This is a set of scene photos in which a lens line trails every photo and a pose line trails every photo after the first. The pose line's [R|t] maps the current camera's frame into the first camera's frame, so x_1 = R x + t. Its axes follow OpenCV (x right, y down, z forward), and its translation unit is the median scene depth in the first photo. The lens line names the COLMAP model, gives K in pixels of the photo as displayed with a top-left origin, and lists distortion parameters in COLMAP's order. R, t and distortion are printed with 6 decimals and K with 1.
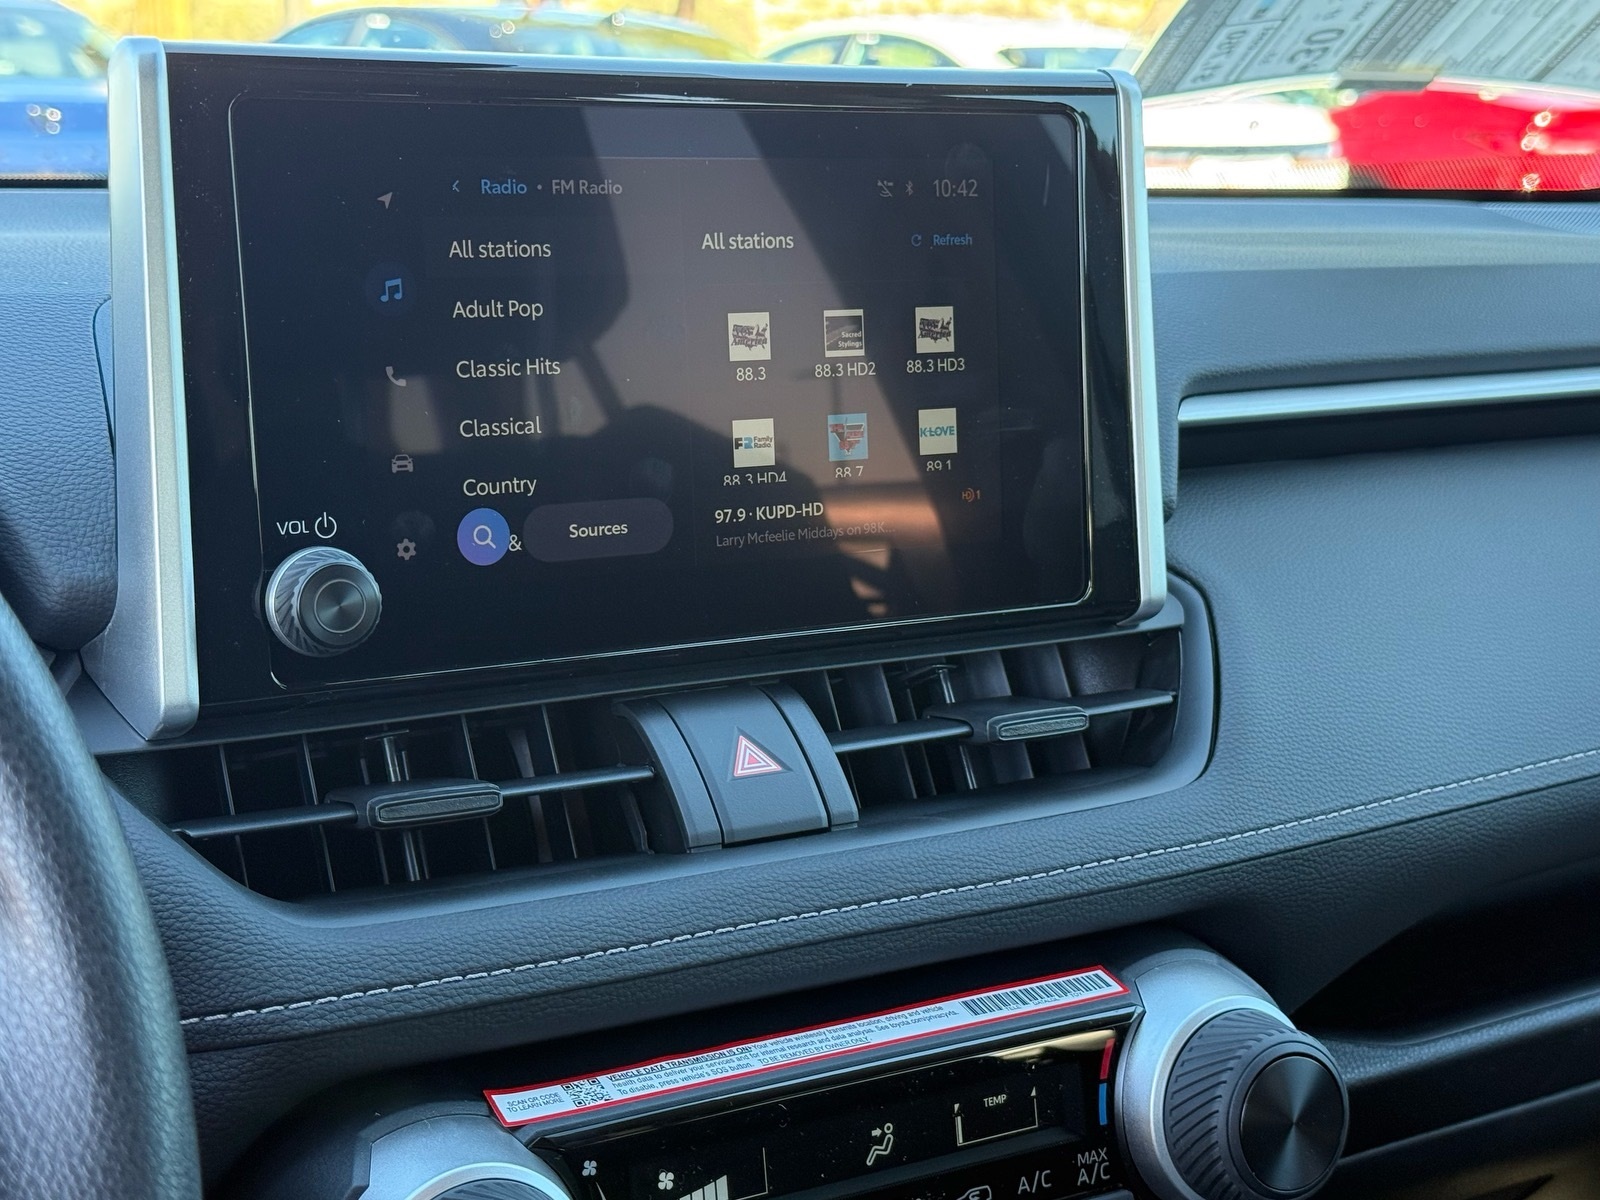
lens RADIAL K [[2395.9, 0, 795.7], [0, 2395.9, 629.1], [0, 0, 1]] dist [0.156827, -0.131256]
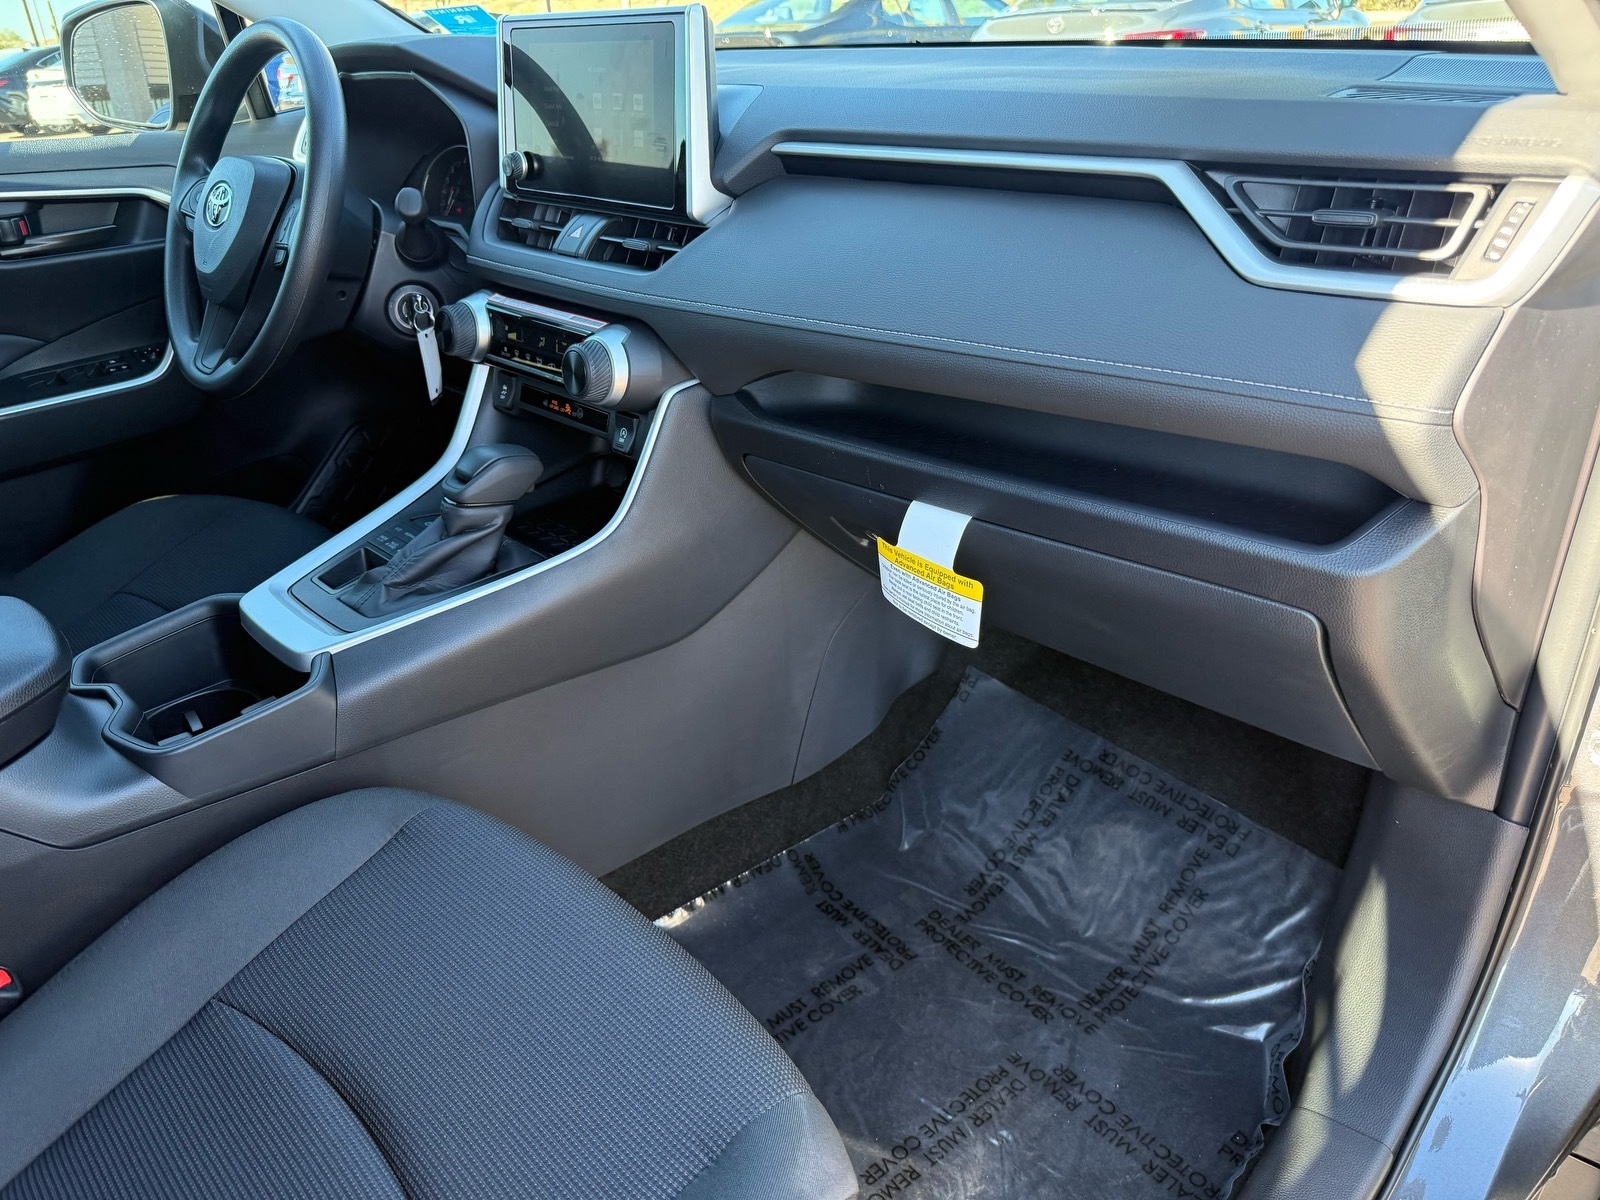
lens RADIAL K [[1149.8, 0, 800.0], [0, 1149.8, 600.0], [0, 0, 1]] dist [0.075928, -0.109714]
pose [[0.201785, 0.412179, -0.888477, 1.789822], [-0.157002, 0.909018, 0.386052, -0.163820], [0.966764, 0.061594, 0.248139, 0.950164]]
